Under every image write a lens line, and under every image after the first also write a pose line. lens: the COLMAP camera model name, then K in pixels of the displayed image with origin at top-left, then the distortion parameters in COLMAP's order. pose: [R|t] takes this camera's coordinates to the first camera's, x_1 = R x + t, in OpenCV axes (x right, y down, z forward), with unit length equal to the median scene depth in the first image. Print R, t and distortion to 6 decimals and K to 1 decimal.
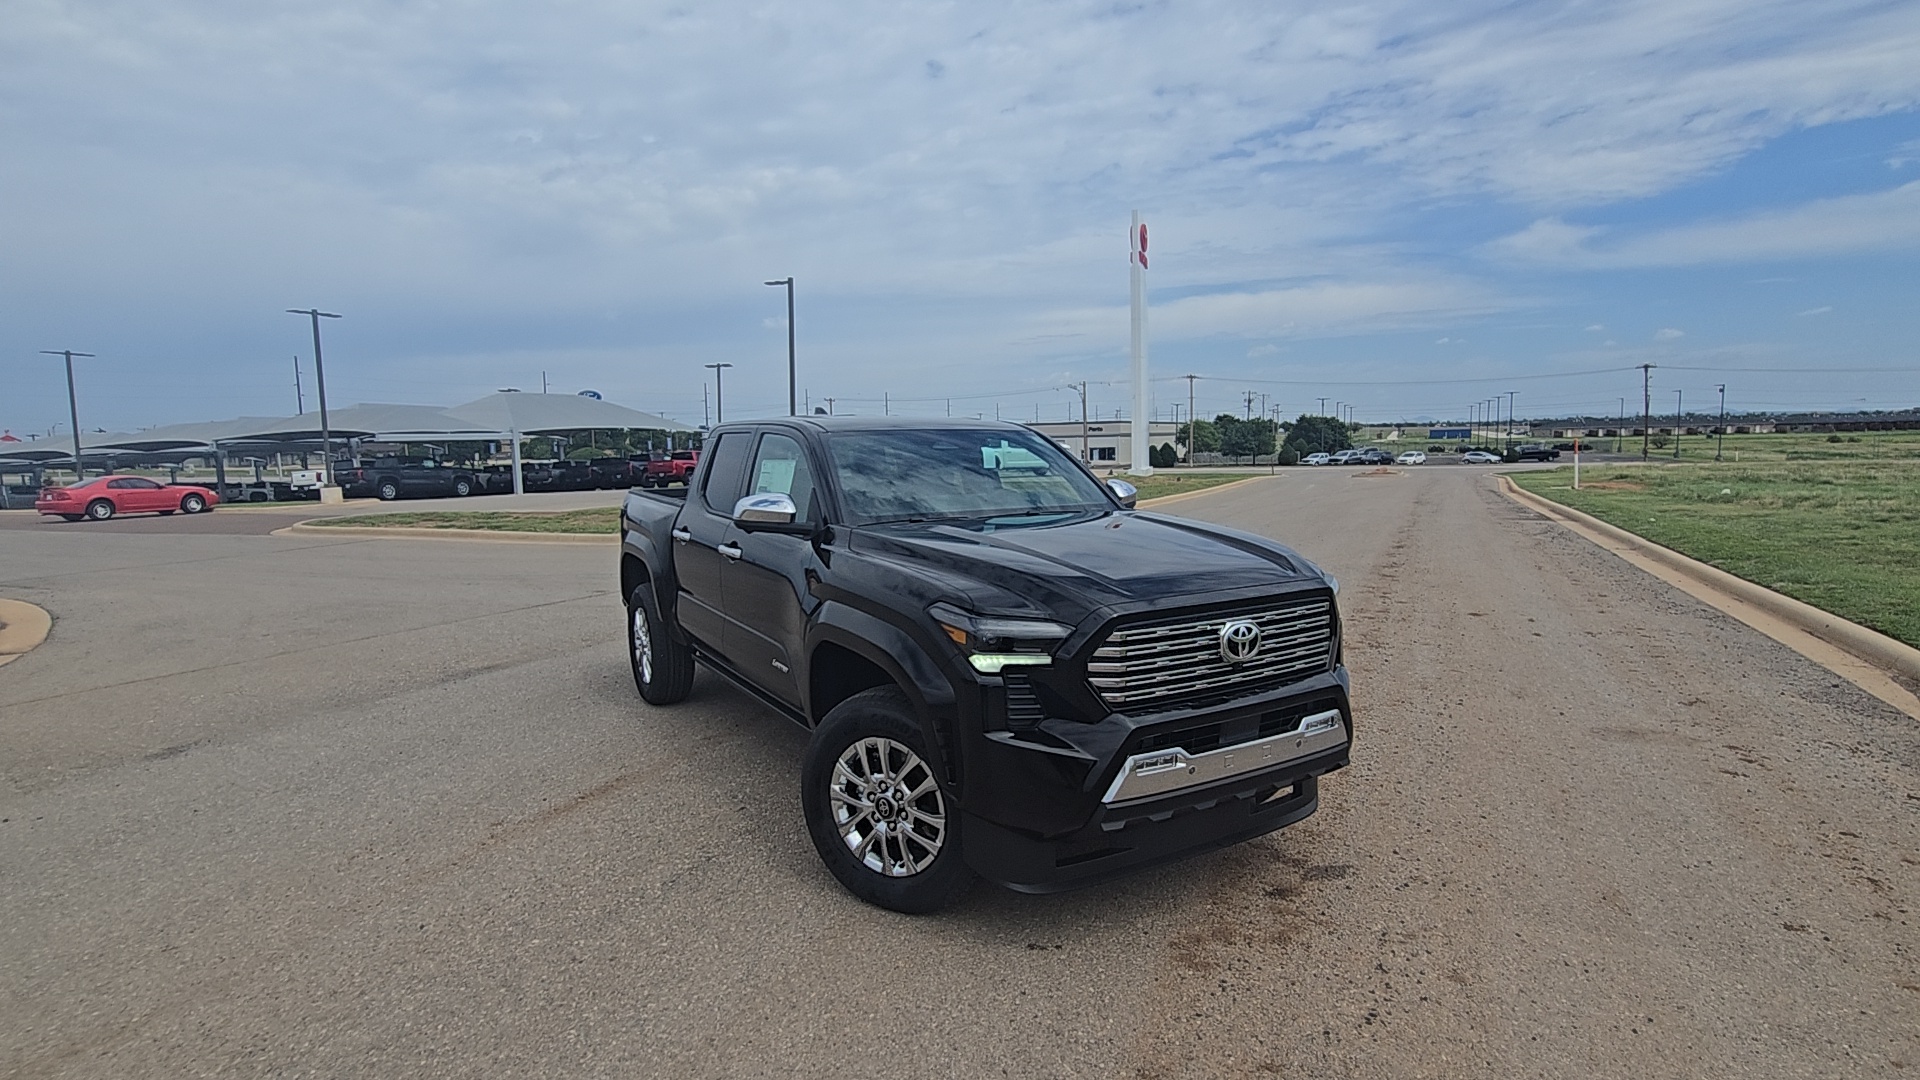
lens RADIAL K [[960.7, 0, 954.0], [0, 960.7, 537.8], [0, 0, 1]] dist [-0.001678, 0.001348]
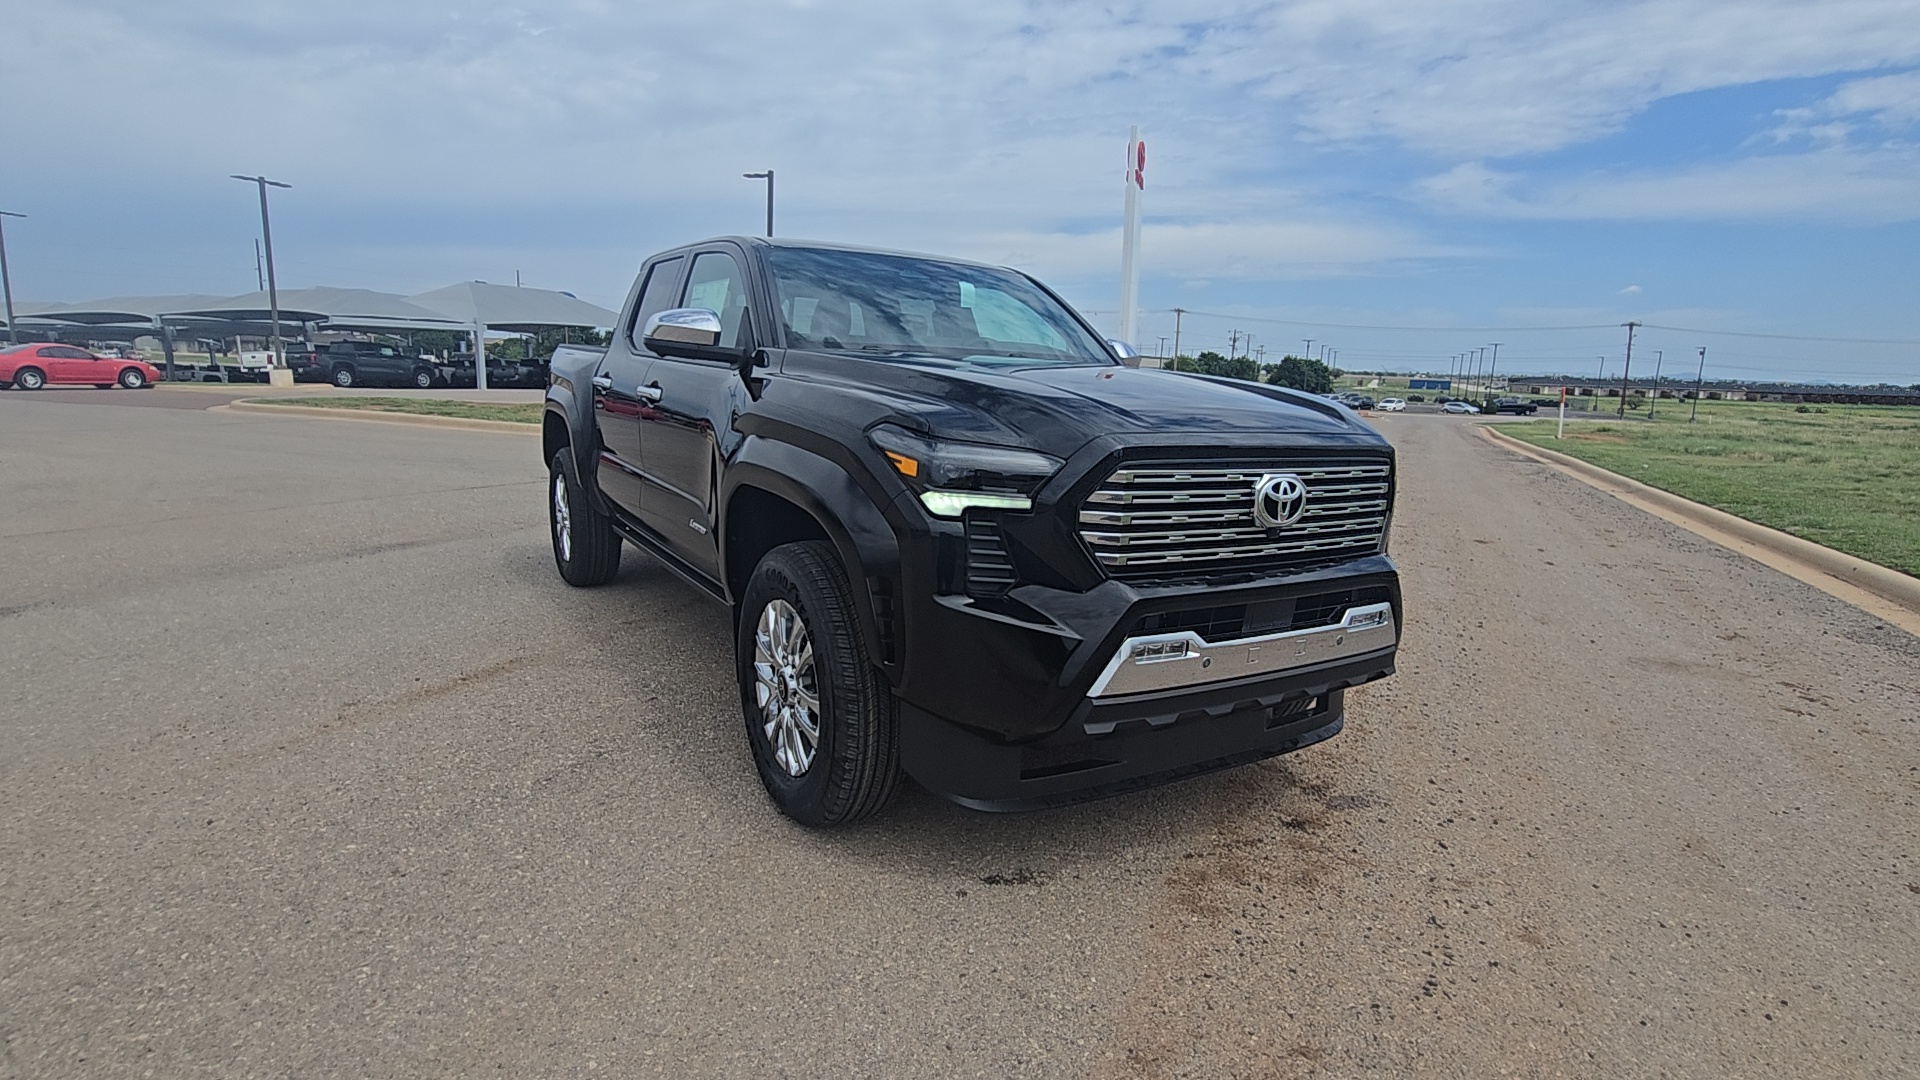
lens RADIAL K [[960.7, 0, 954.0], [0, 960.7, 537.8], [0, 0, 1]] dist [-0.001678, 0.001348]
pose [[0.998458, 0.048123, 0.027677, 0.013224], [-0.050111, 0.995826, 0.076285, 0.083505], [-0.023891, -0.077554, 0.996702, 0.221260]]
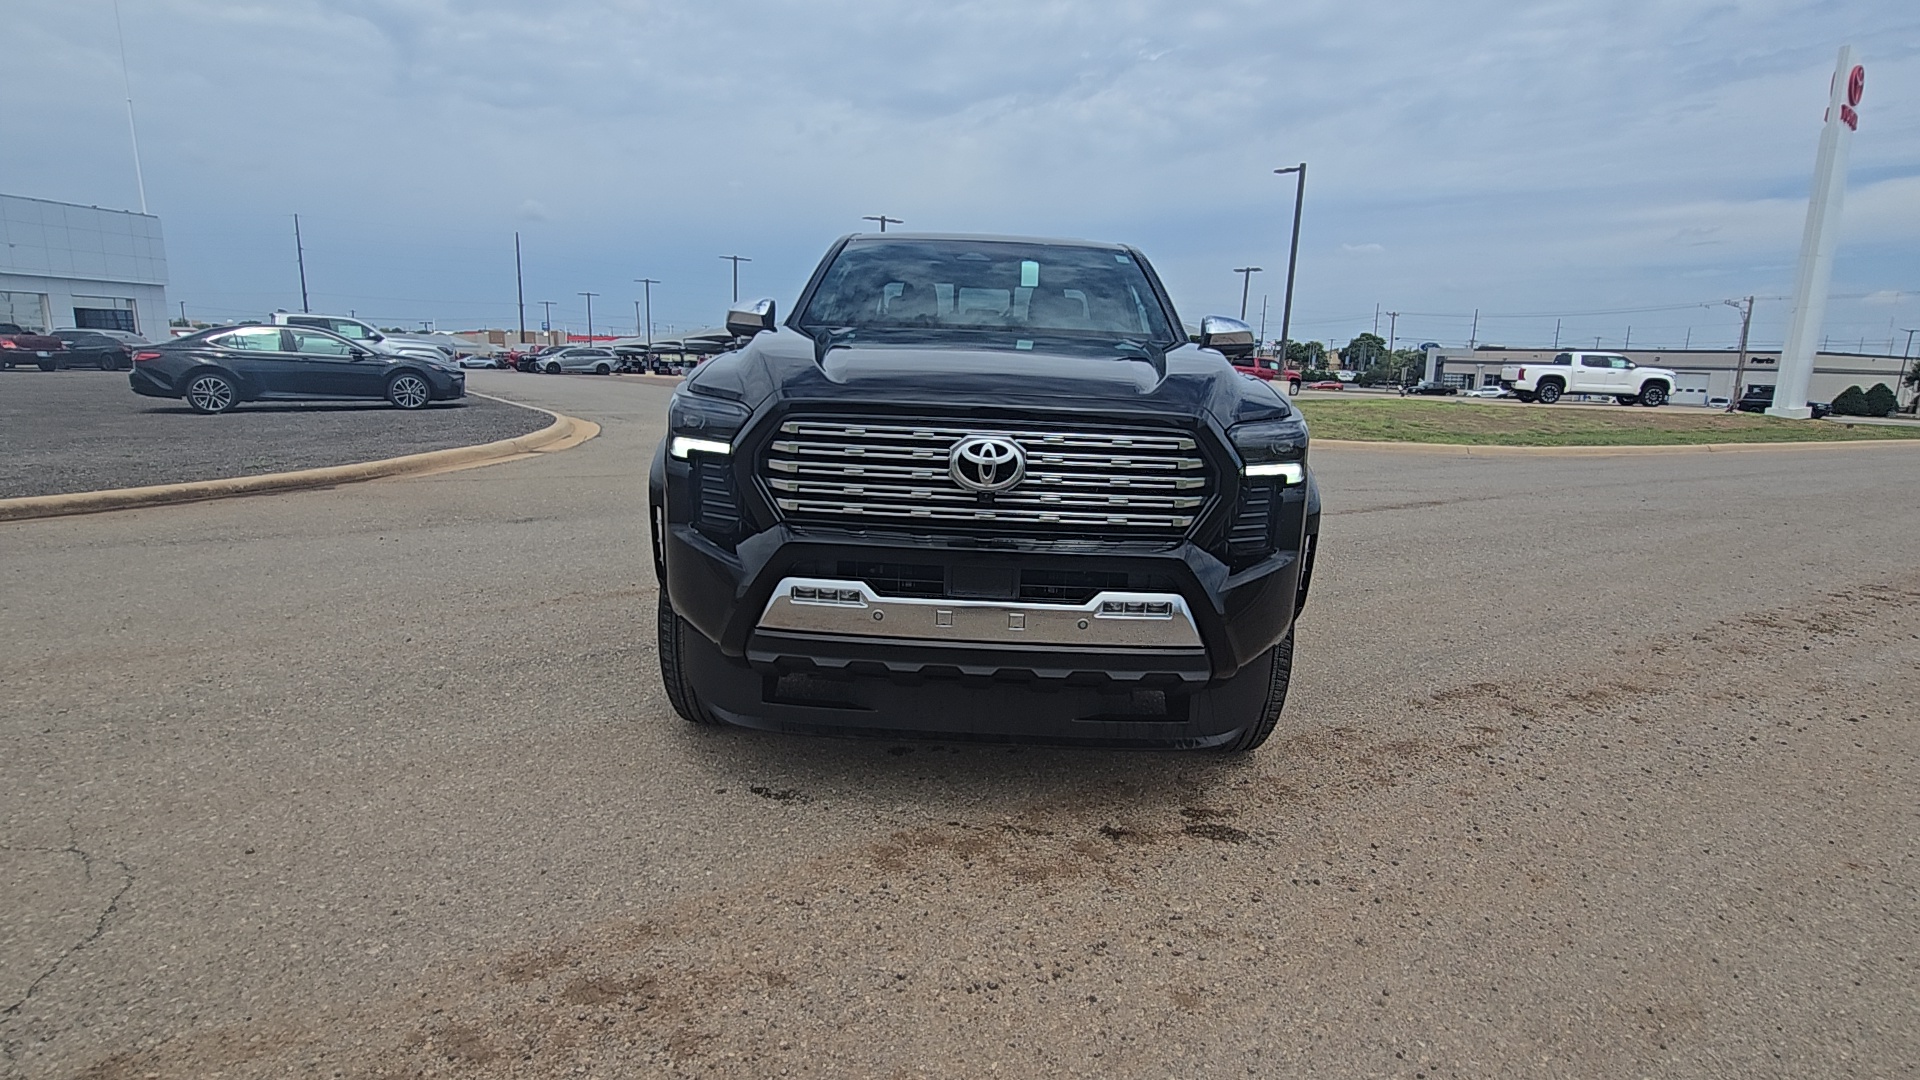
lens RADIAL K [[960.7, 0, 954.0], [0, 960.7, 537.8], [0, 0, 1]] dist [-0.001678, 0.001348]
pose [[0.850263, 0.140138, -0.507360, 0.589994], [-0.095032, 0.988937, 0.113895, 0.075014], [0.517709, -0.048625, 0.854174, 0.323234]]
